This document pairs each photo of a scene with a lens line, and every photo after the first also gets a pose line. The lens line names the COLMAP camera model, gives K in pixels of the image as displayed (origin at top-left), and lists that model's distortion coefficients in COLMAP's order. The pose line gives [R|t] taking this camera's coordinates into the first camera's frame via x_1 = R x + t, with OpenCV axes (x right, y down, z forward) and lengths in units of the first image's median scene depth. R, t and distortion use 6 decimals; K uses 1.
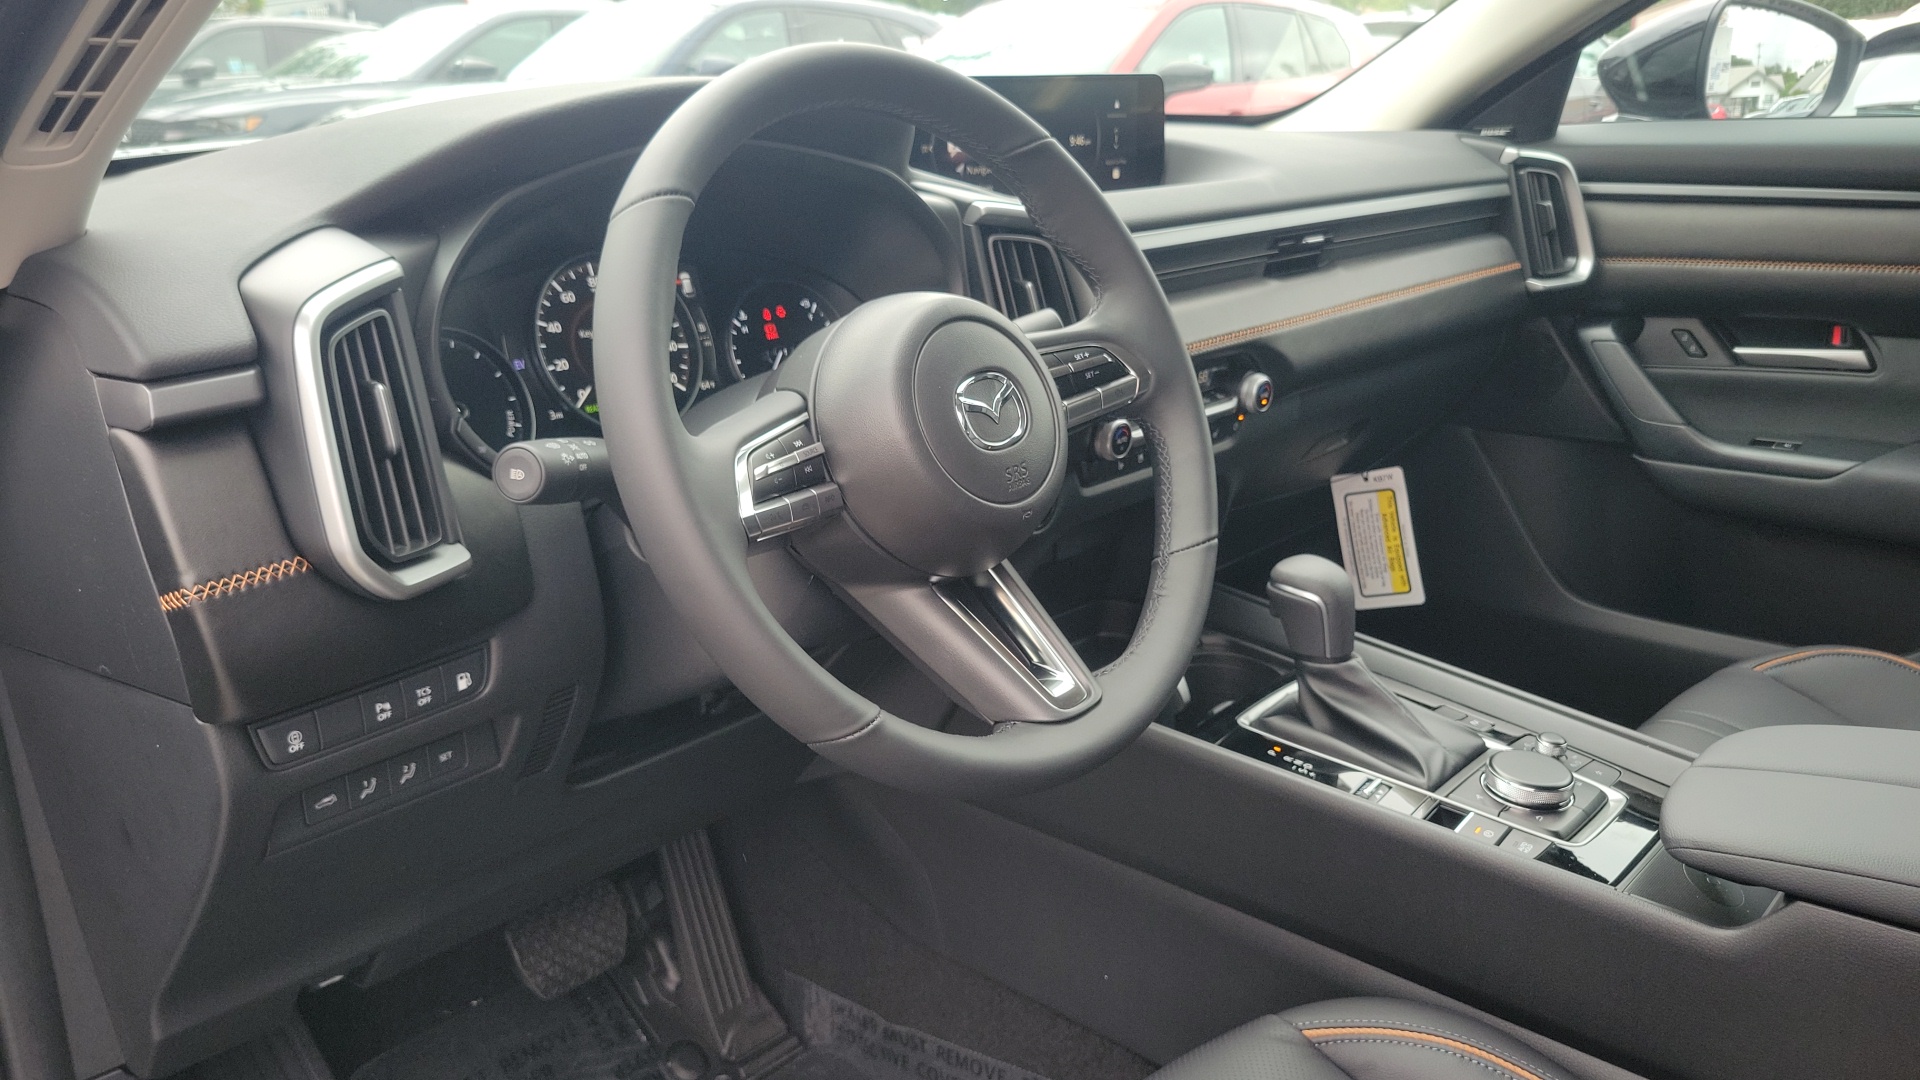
lens RADIAL K [[1454.9, 0, 960.0], [0, 1454.9, 540.0], [0, 0, 1]] dist [0.017705, -0.004835]
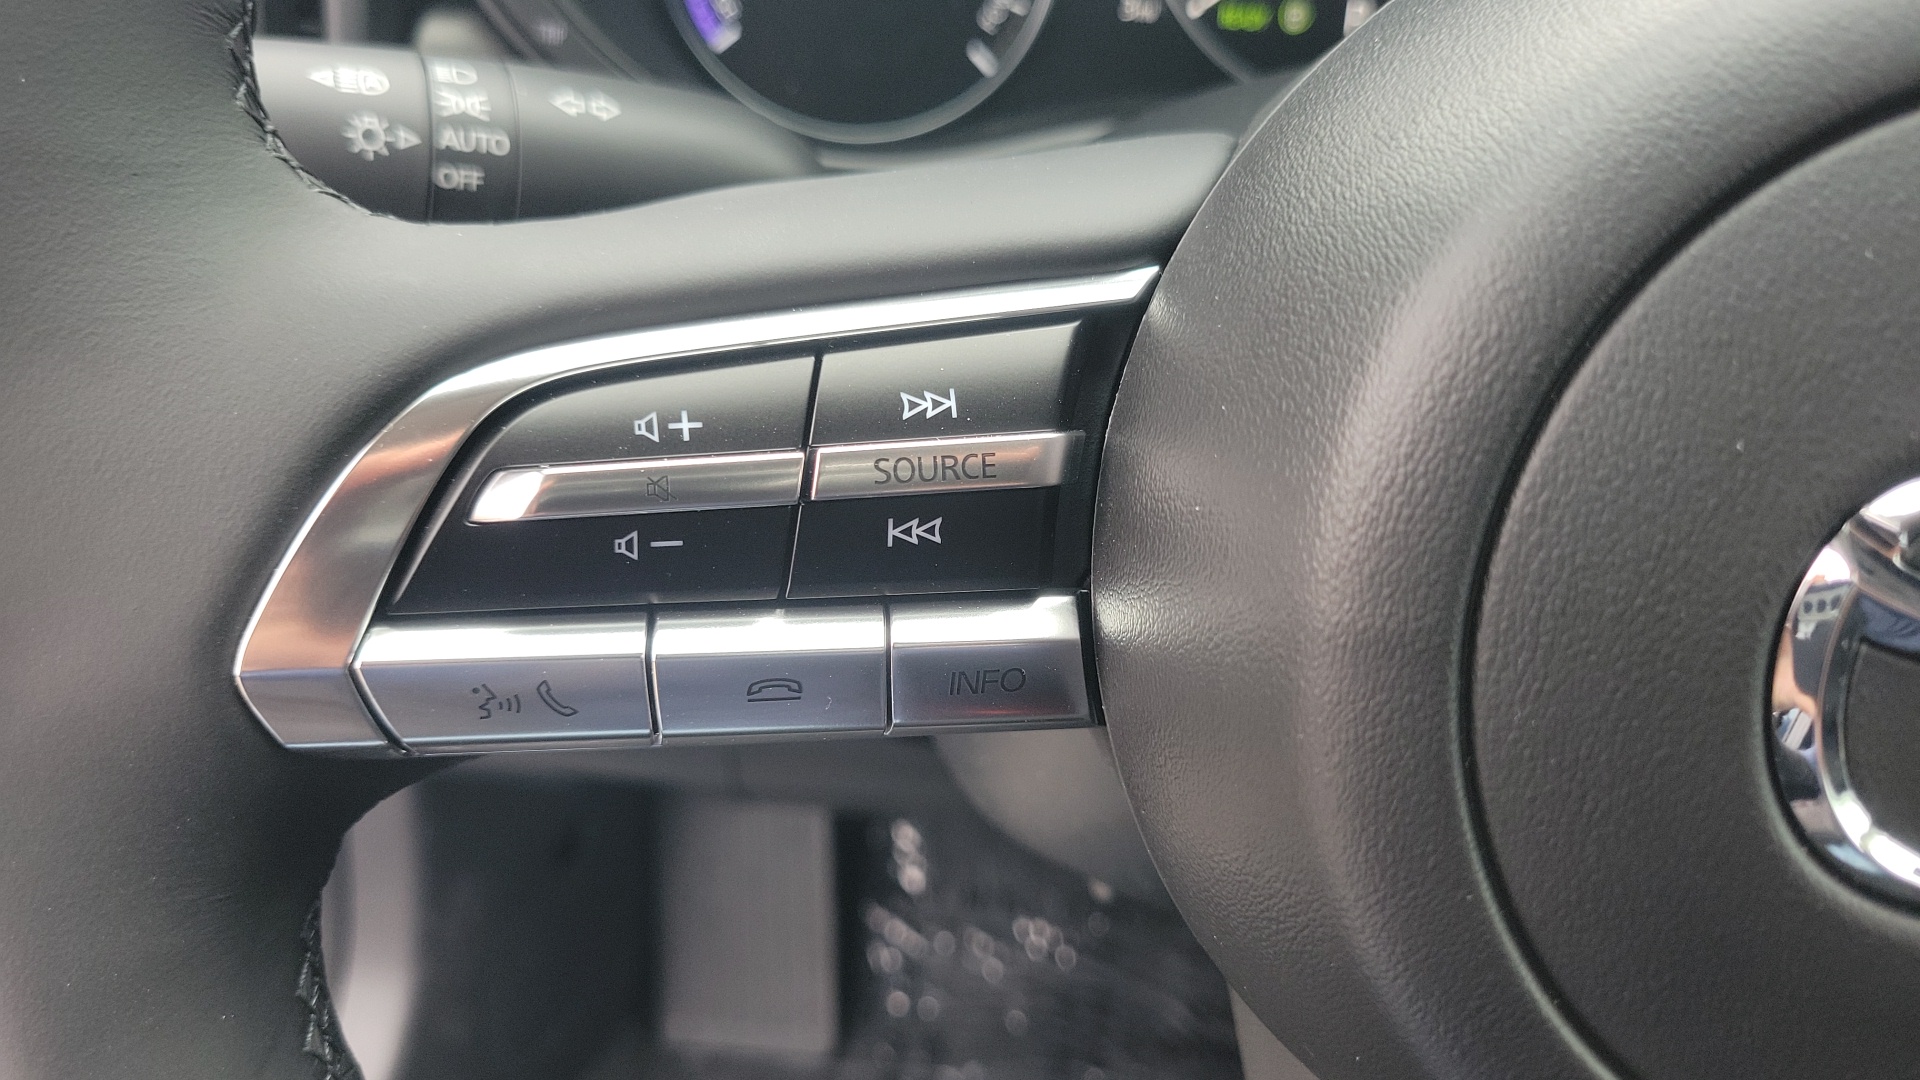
lens RADIAL K [[1465.7, 0, 960.0], [0, 1465.7, 540.0], [0, 0, 1]] dist [0.005986, 0.008265]
pose [[0.640563, 0.490585, -0.590767, 0.013811], [-0.300290, 0.868091, 0.395278, -0.079461], [0.706757, -0.075799, 0.703384, 0.492169]]
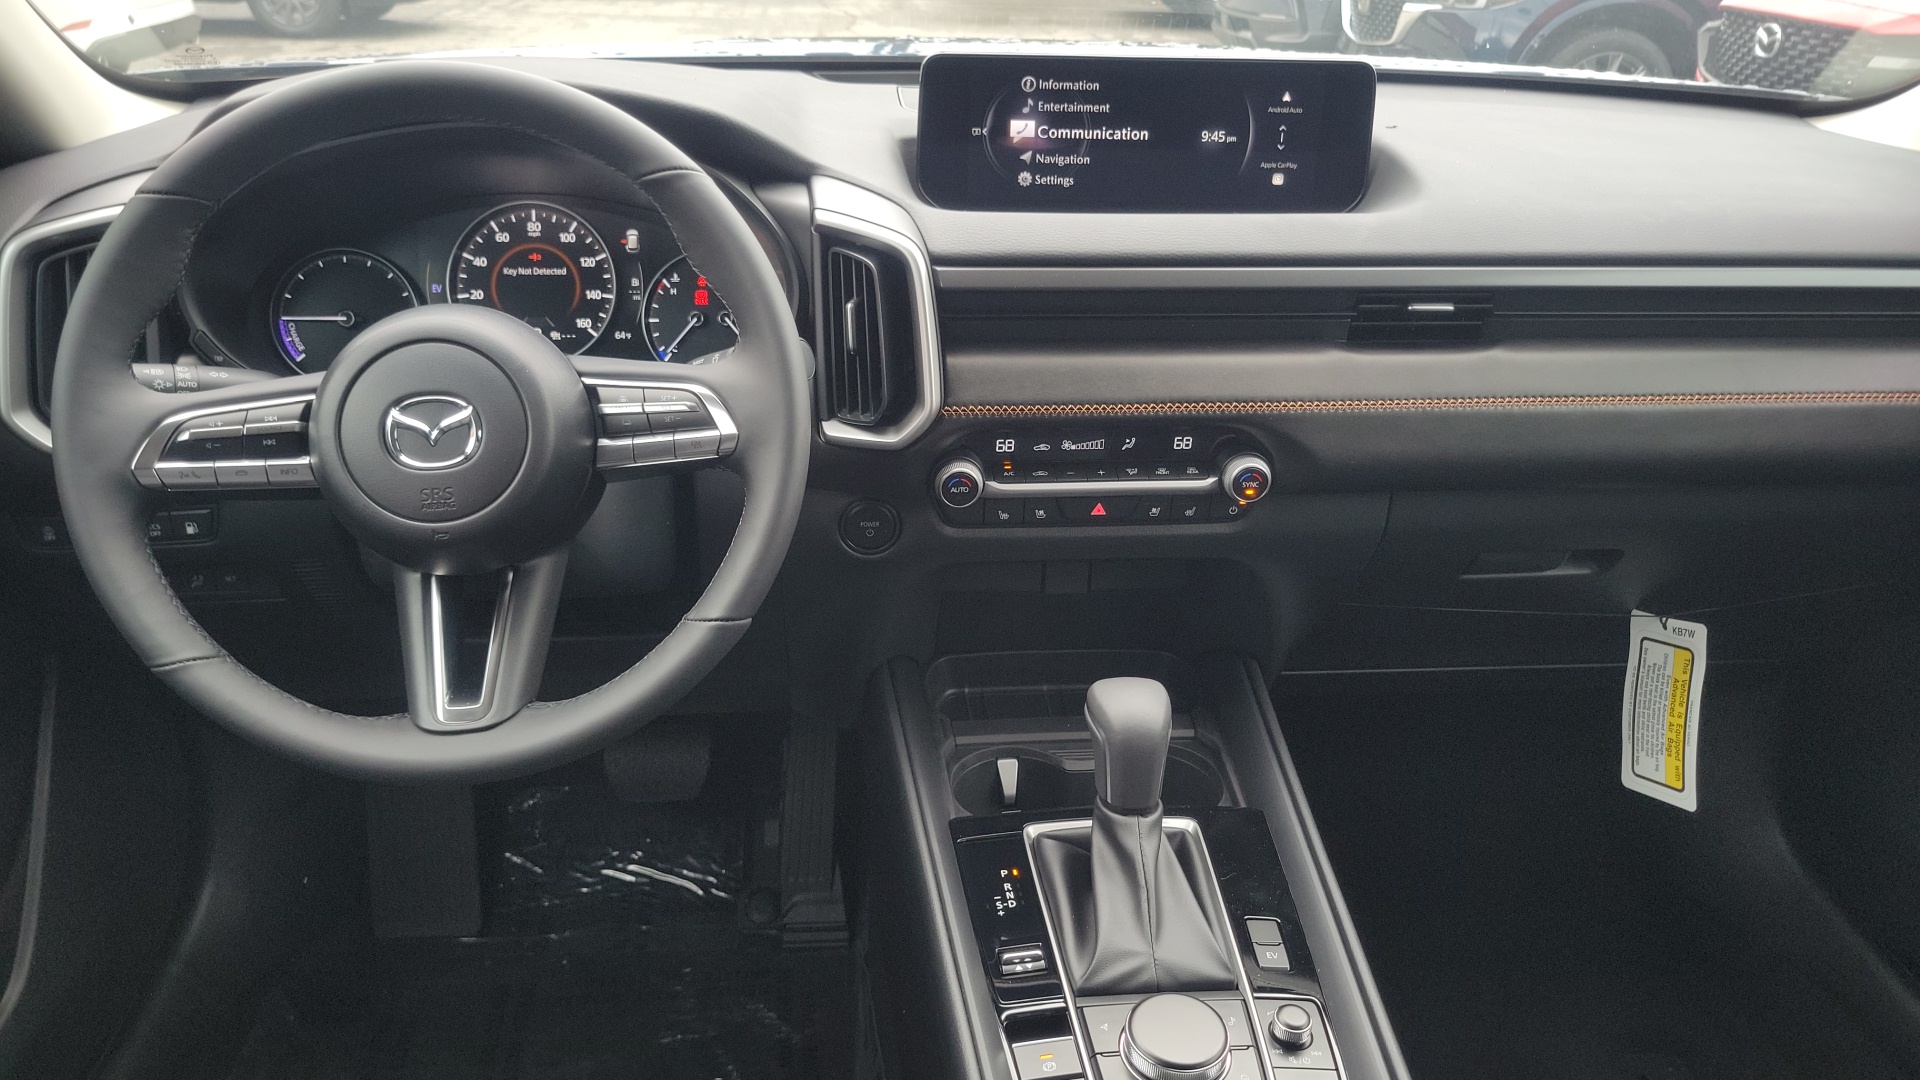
lens RADIAL K [[1455.8, 0, 965.1], [0, 1455.8, 550.6], [0, 0, 1]] dist [0.032217, -0.004818]
pose [[0.738981, 0.306118, -0.600165, 0.598059], [-0.233560, 0.951974, 0.197979, -0.189698], [0.631946, -0.006128, 0.774988, 0.256949]]
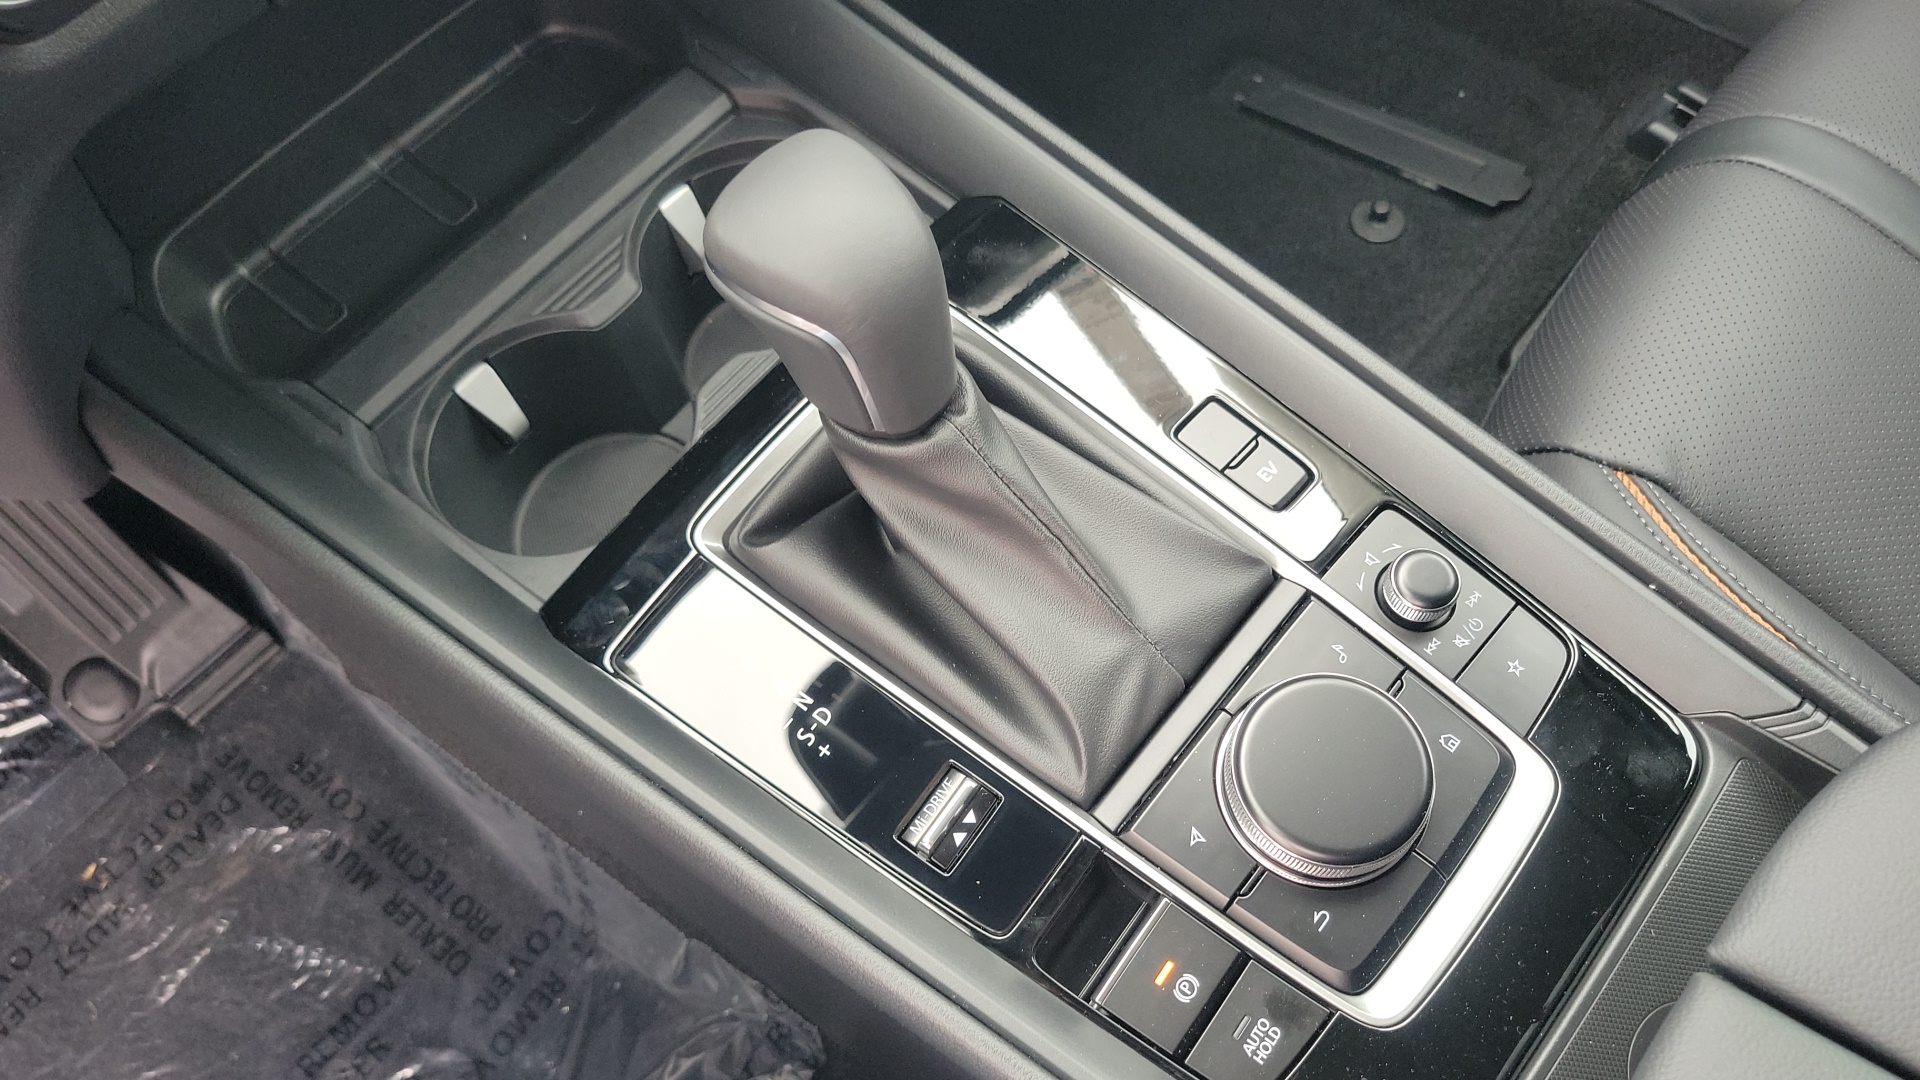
lens RADIAL K [[1454.9, 0, 960.0], [0, 1454.9, 540.0], [0, 0, 1]] dist [0.017705, -0.004835]
pose [[0.997463, -0.066535, -0.025308, 0.255596], [0.065398, 0.716070, 0.694958, -0.145831], [-0.028117, -0.694850, 0.718605, 0.639335]]
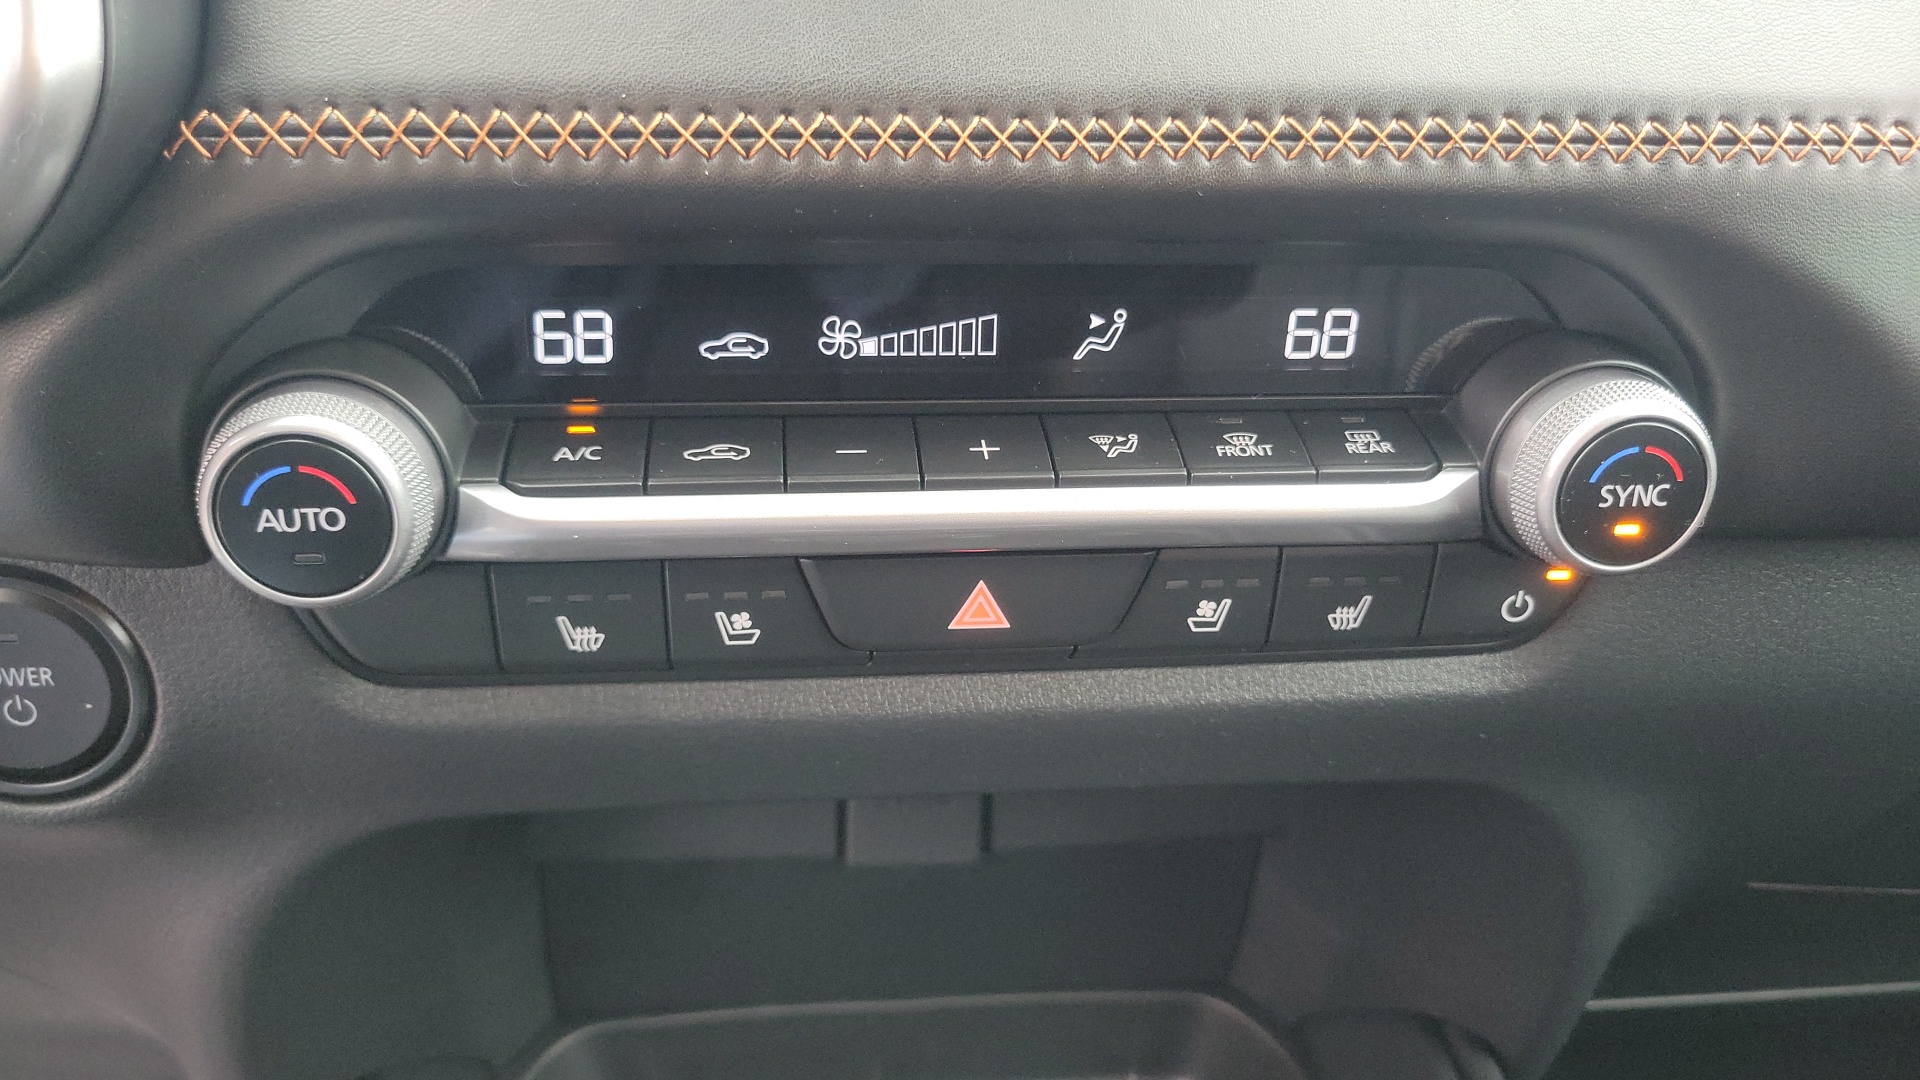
lens RADIAL K [[1454.9, 0, 960.0], [0, 1454.9, 540.0], [0, 0, 1]] dist [0.017705, -0.004835]
pose [[0.752270, 0.262047, -0.604501, 0.258929], [-0.231142, 0.964154, 0.130310, -0.098077], [0.616979, 0.041697, 0.785874, 0.799771]]
